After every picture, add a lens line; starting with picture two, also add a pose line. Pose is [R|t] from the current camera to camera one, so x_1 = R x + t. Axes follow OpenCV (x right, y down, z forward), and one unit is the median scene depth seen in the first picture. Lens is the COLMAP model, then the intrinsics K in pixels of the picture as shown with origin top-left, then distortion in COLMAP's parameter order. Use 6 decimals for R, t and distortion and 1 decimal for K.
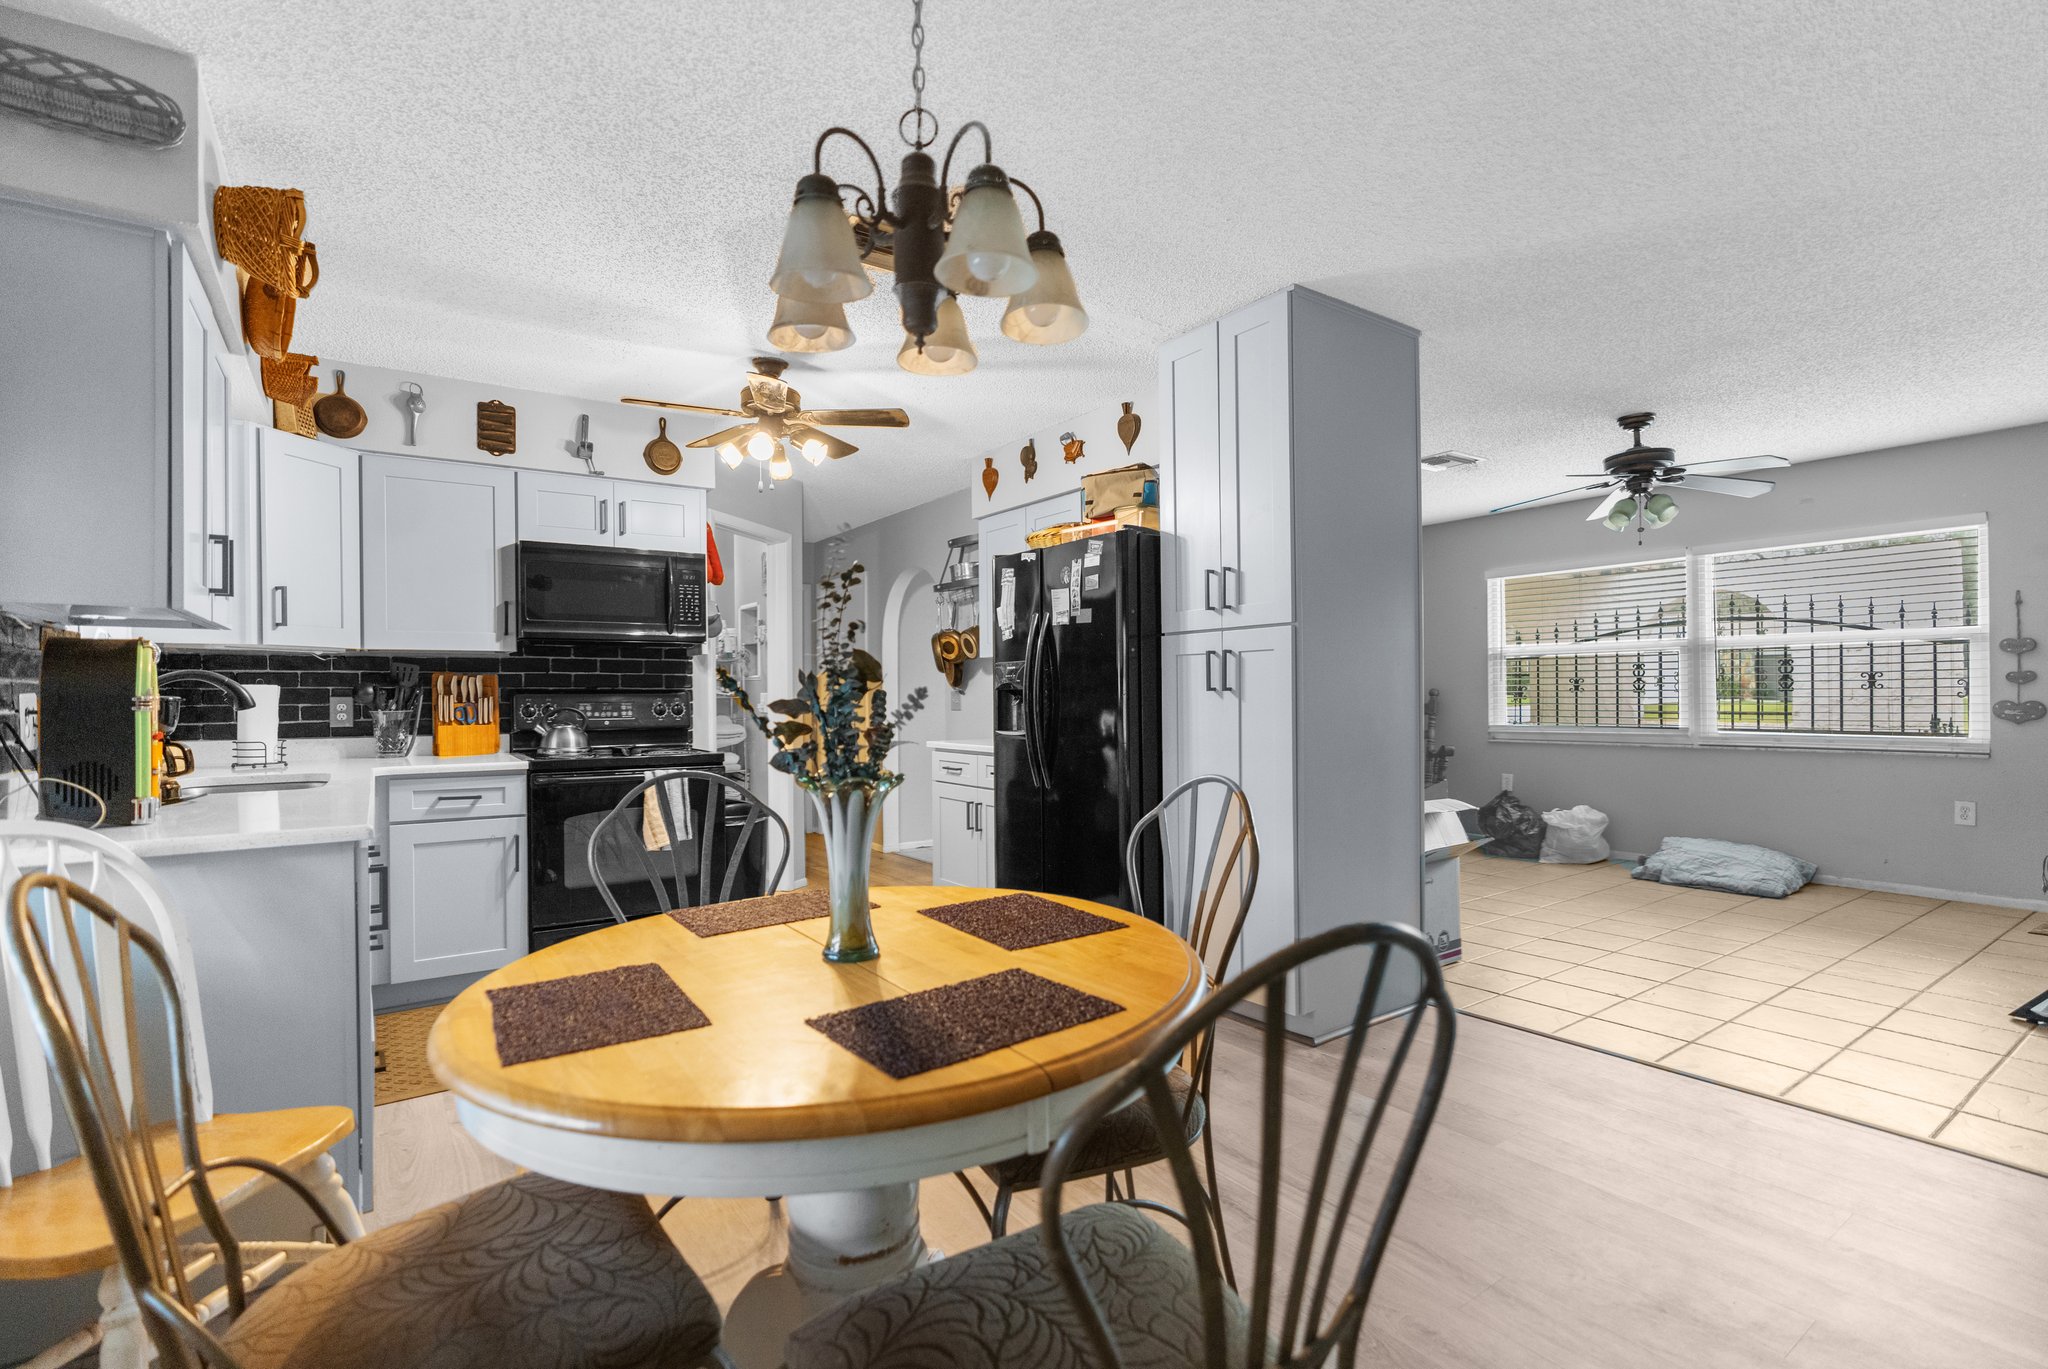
lens RADIAL K [[932.8, 0, 1022.7], [0, 932.8, 690.8], [0, 0, 1]] dist [-0.001626, 0.006294]
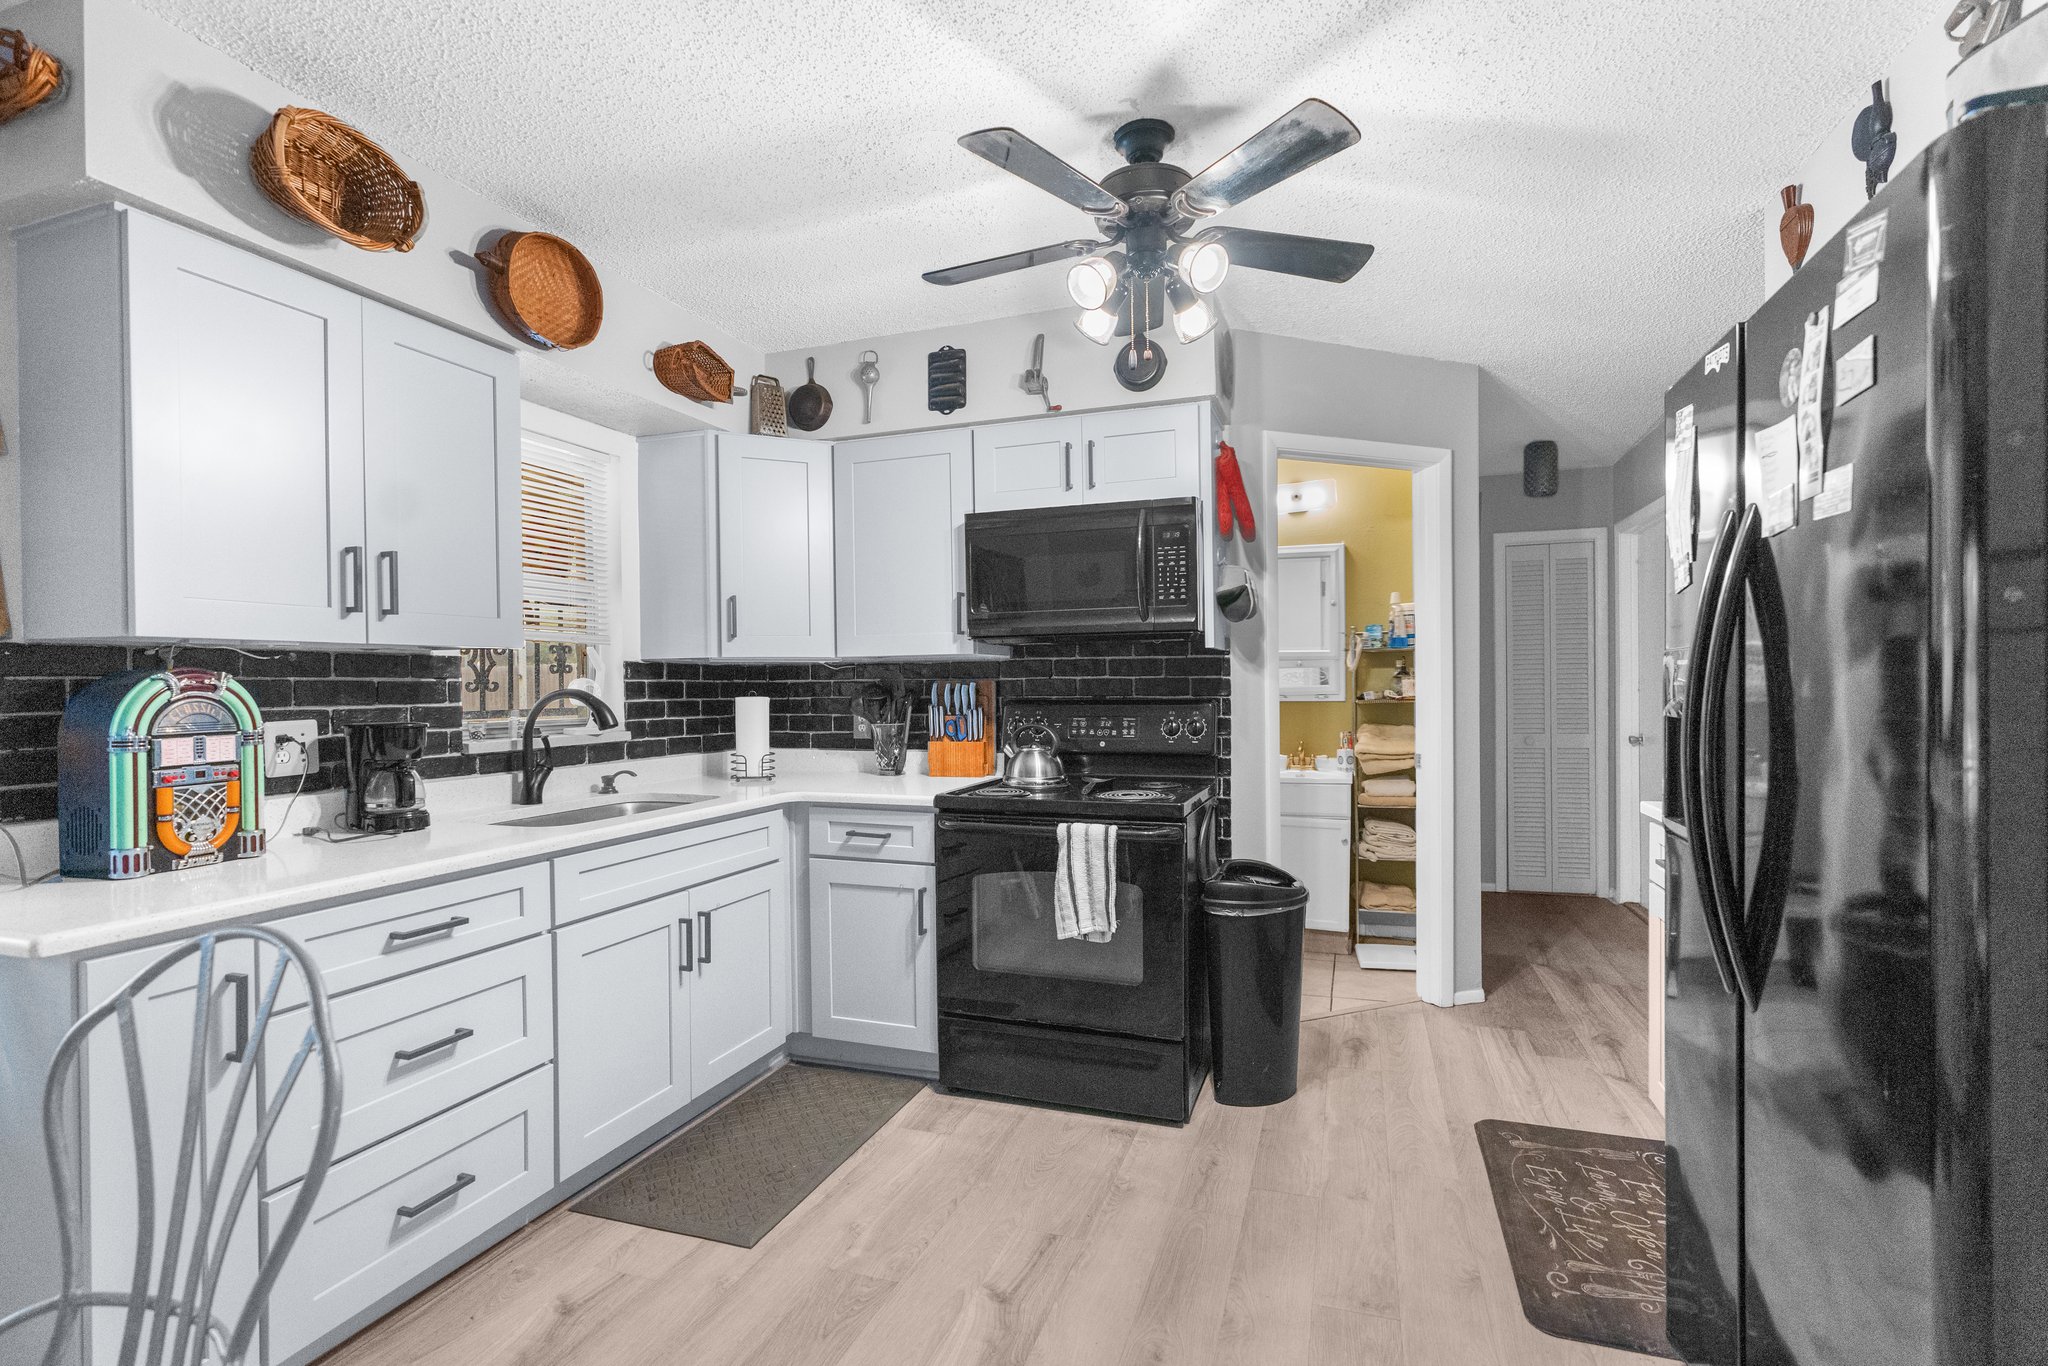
lens RADIAL K [[944.4, 0, 1035.7], [0, 944.4, 688.4], [0, 0, 1]] dist [-0.005701, -0.000292]
pose [[0.594426, 0.005126, -0.804134, 0.142549], [0.006281, 0.999920, 0.011017, -0.021156], [0.804126, -0.011600, 0.594346, 0.563577]]
